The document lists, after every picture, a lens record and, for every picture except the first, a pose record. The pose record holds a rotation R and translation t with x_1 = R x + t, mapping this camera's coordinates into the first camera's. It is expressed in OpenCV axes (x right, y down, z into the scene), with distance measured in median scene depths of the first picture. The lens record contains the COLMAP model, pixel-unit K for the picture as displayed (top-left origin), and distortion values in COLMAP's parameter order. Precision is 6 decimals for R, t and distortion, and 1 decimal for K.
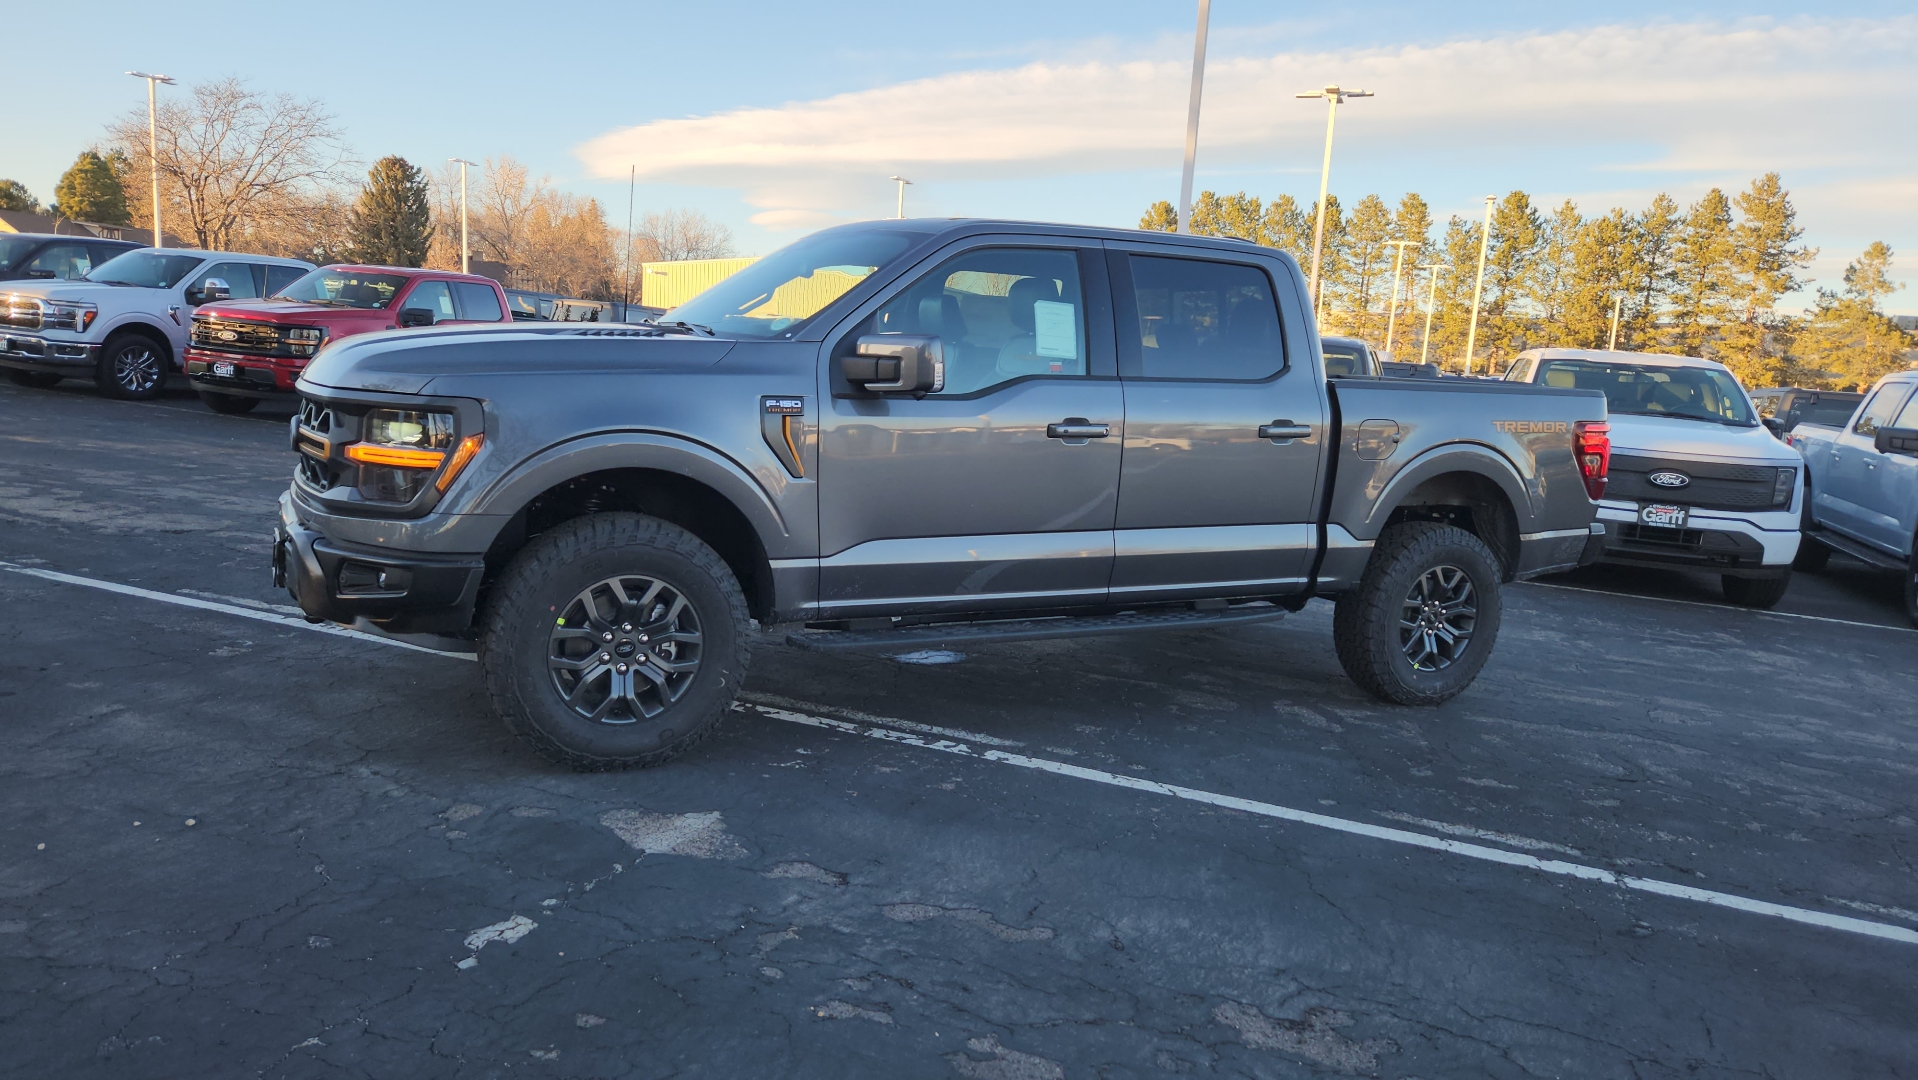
lens RADIAL K [[1280.4, 0, 942.2], [0, 1280.4, 539.9], [0, 0, 1]] dist [0.074577, -0.058636]
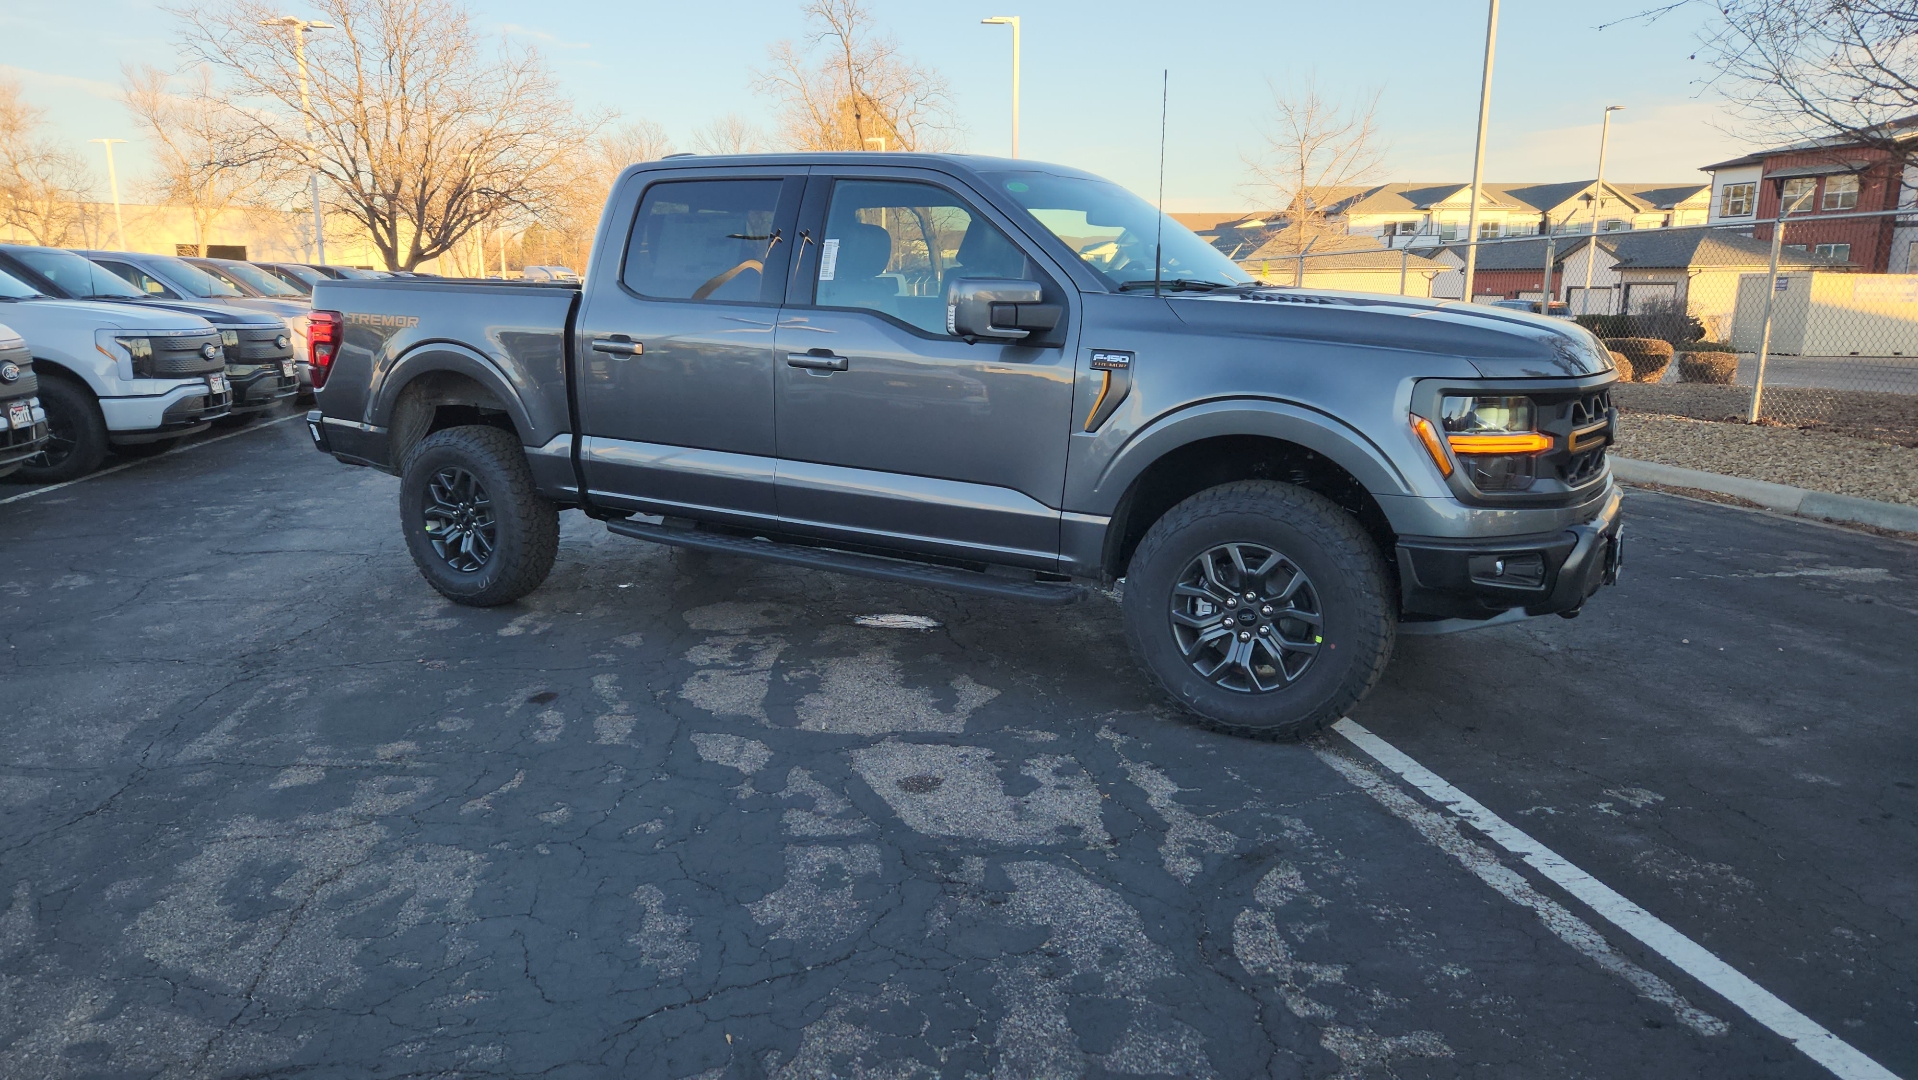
lens RADIAL K [[1280.3, 0, 916.8], [0, 1280.3, 553.4], [0, 0, 1]] dist [0.083931, -0.079122]
pose [[-0.505823, -0.244970, 0.827123, -0.938674], [0.086639, 0.939556, 0.331254, -0.318065], [-0.858276, 0.239217, -0.454024, 1.687911]]
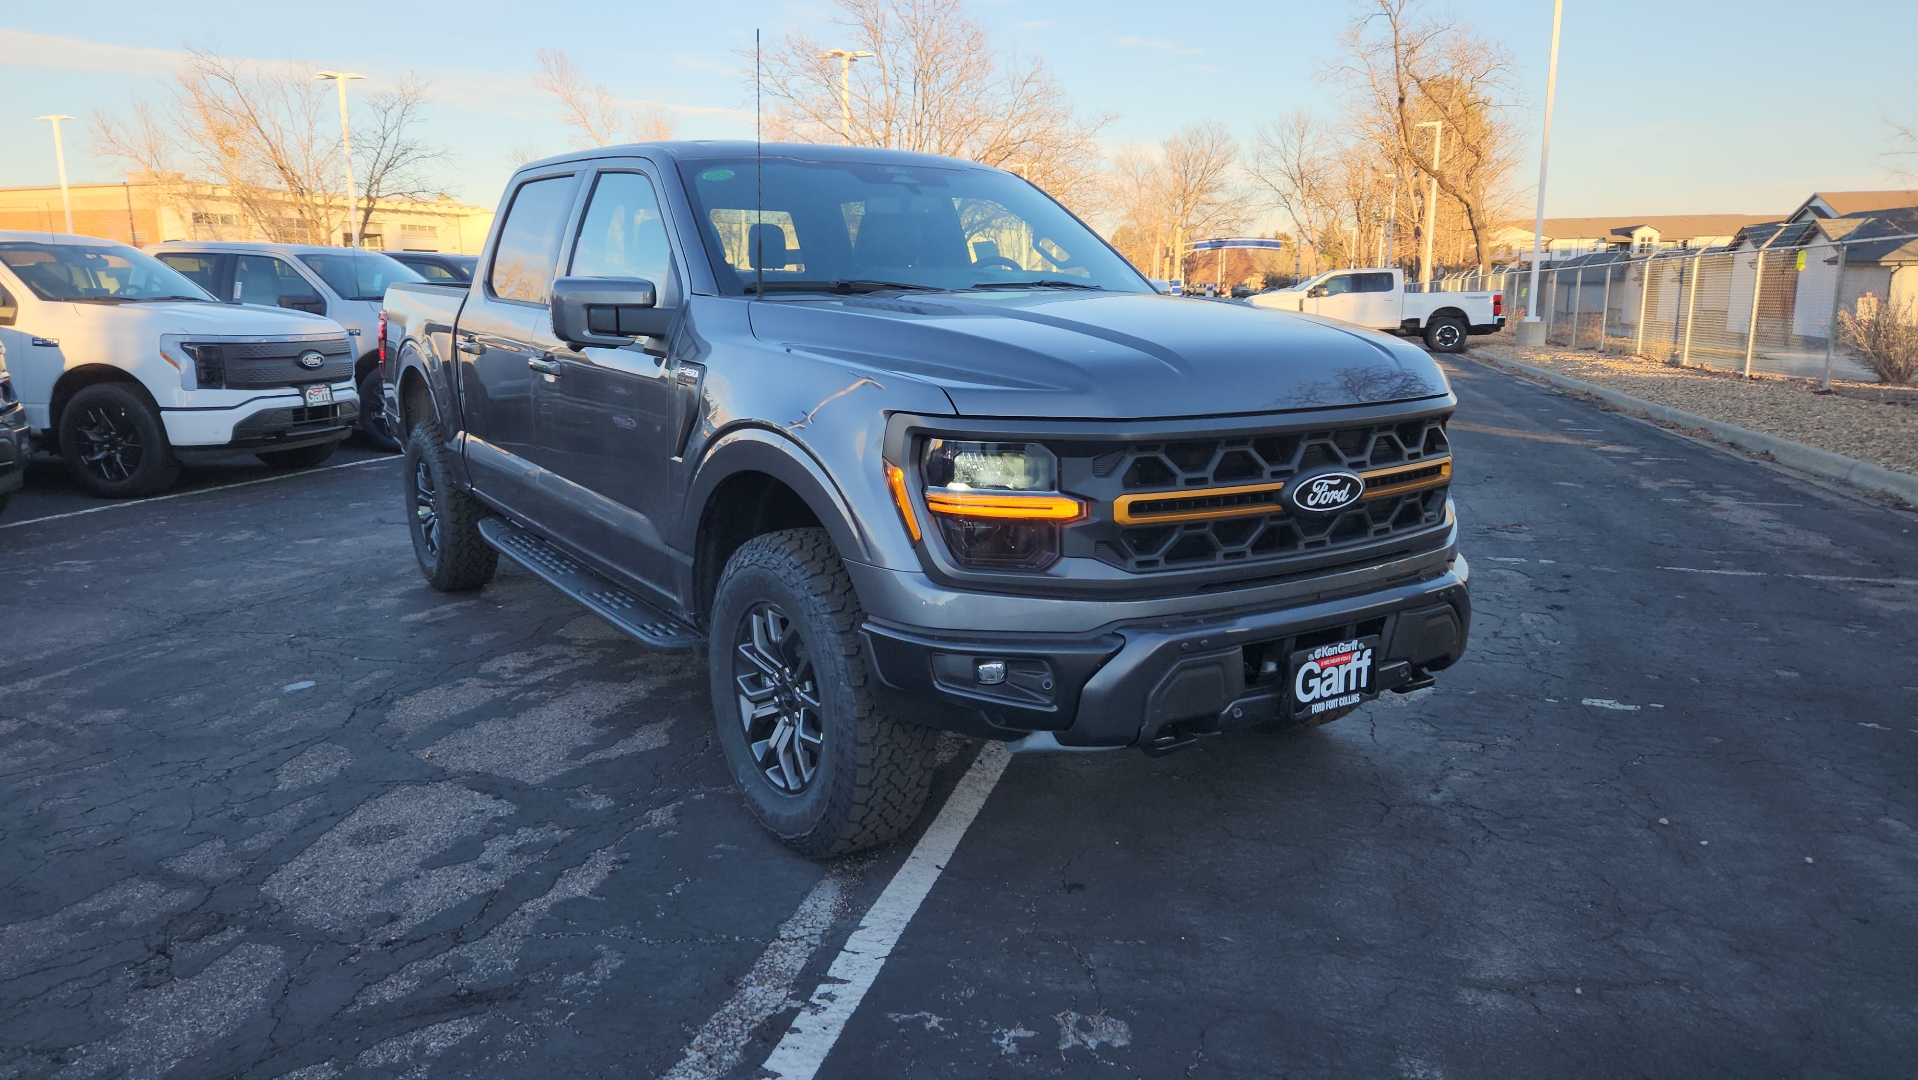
lens RADIAL K [[1275.2, 0, 914.2], [0, 1275.2, 536.7], [0, 0, 1]] dist [0.075915, -0.062313]
pose [[-0.089154, -0.260740, 0.961284, -0.992908], [0.137377, 0.952684, 0.271148, -0.238019], [-0.986498, 0.156232, -0.049116, 1.101625]]
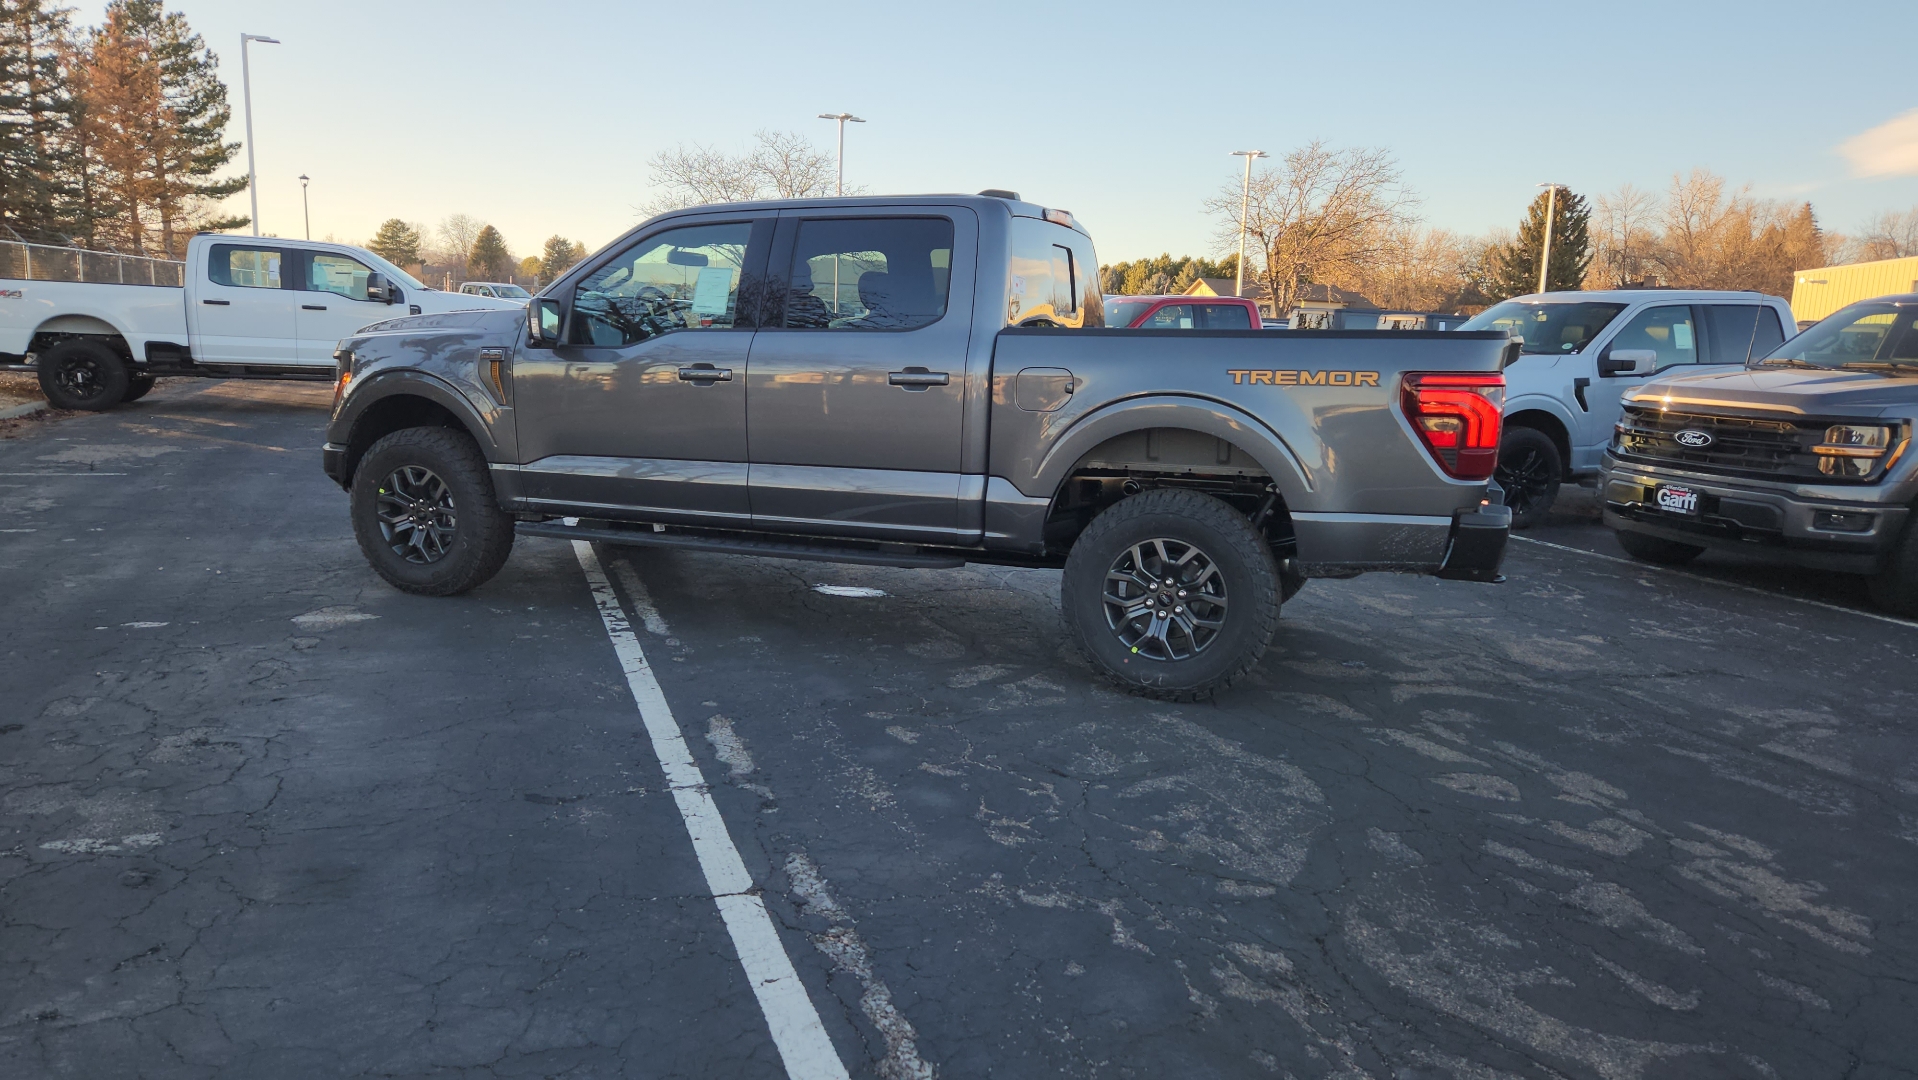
lens RADIAL K [[1288.7, 0, 931.7], [0, 1288.7, 541.2], [0, 0, 1]] dist [0.077328, -0.062009]
pose [[0.648963, 0.074742, -0.757140, 1.086352], [-0.096698, 0.995195, 0.015359, 0.027540], [0.754650, 0.063246, 0.653072, 0.367730]]
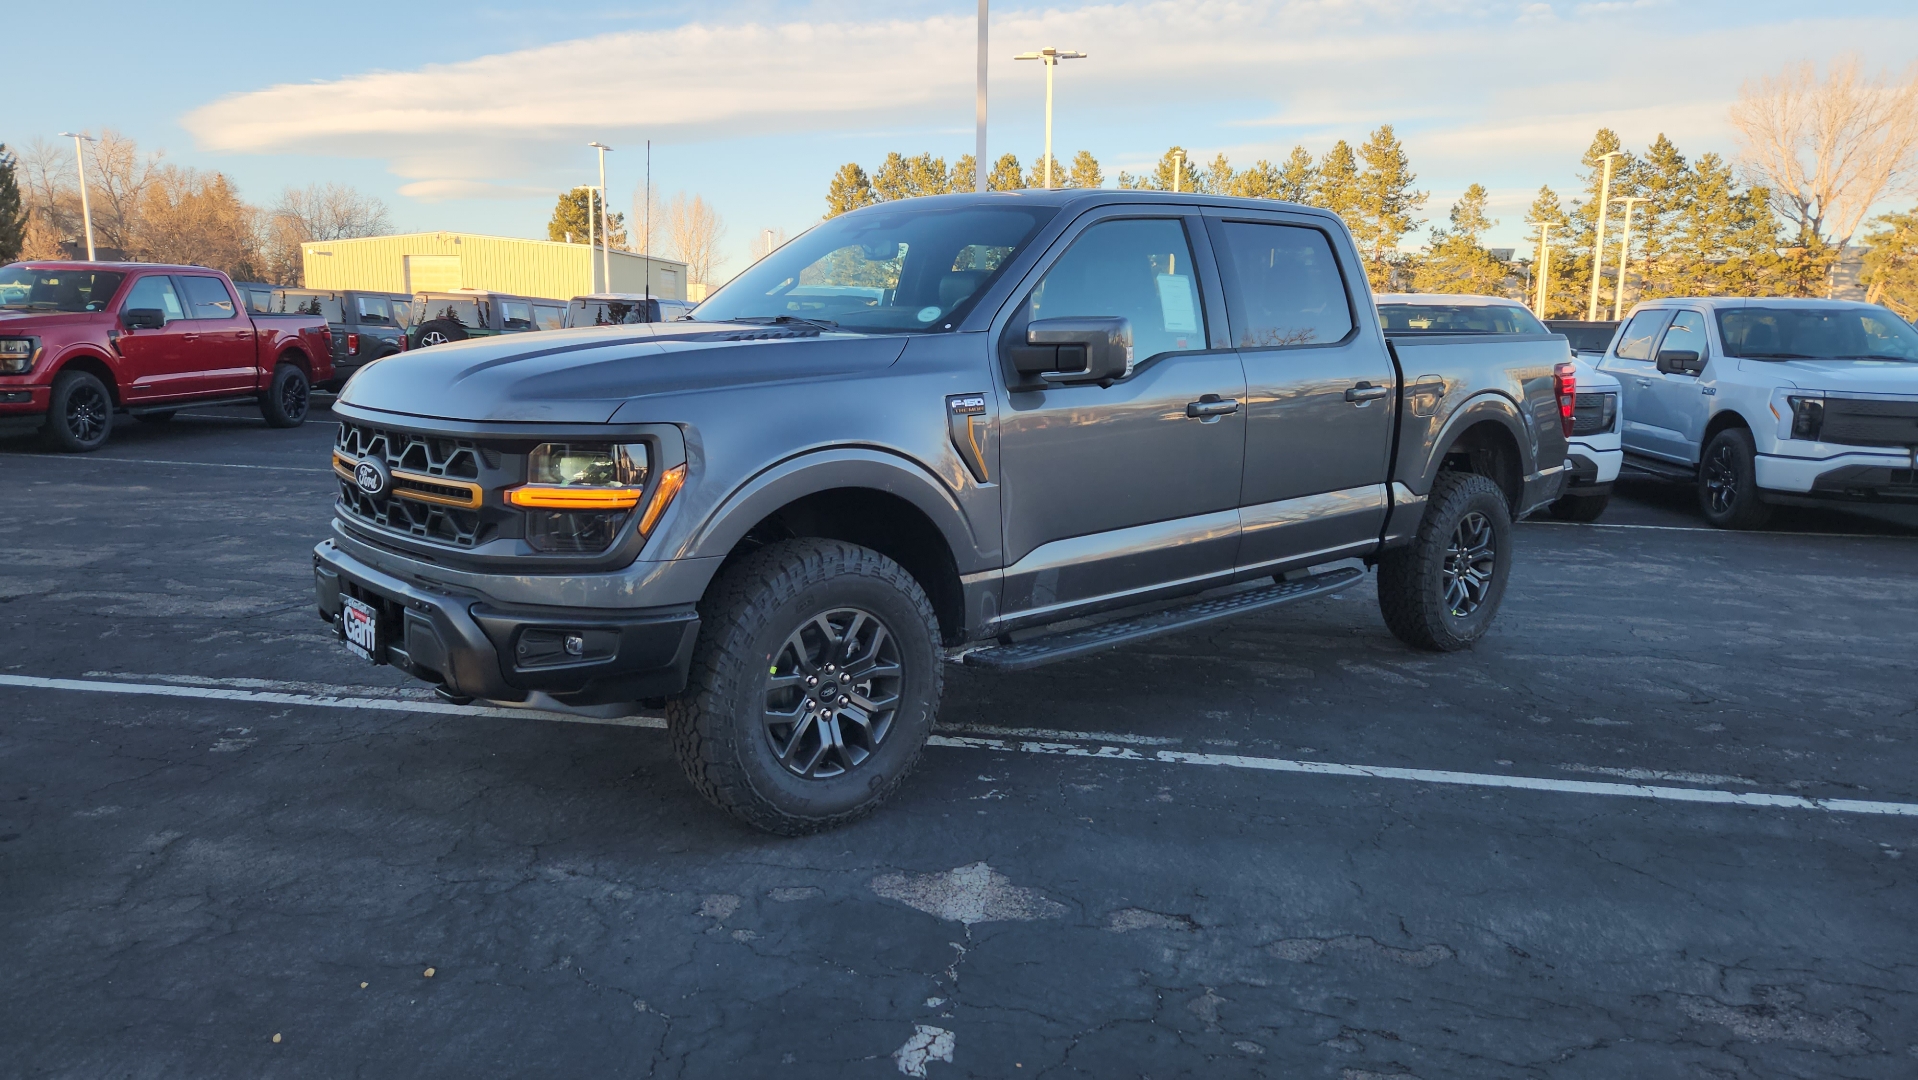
lens RADIAL K [[1279.2, 0, 929.6], [0, 1279.2, 530.1], [0, 0, 1]] dist [0.075854, -0.060700]
pose [[0.972219, -0.088579, 0.216665, -0.295394], [0.084312, 0.996021, 0.028876, -0.037481], [-0.218360, -0.009807, 0.975819, 0.104113]]
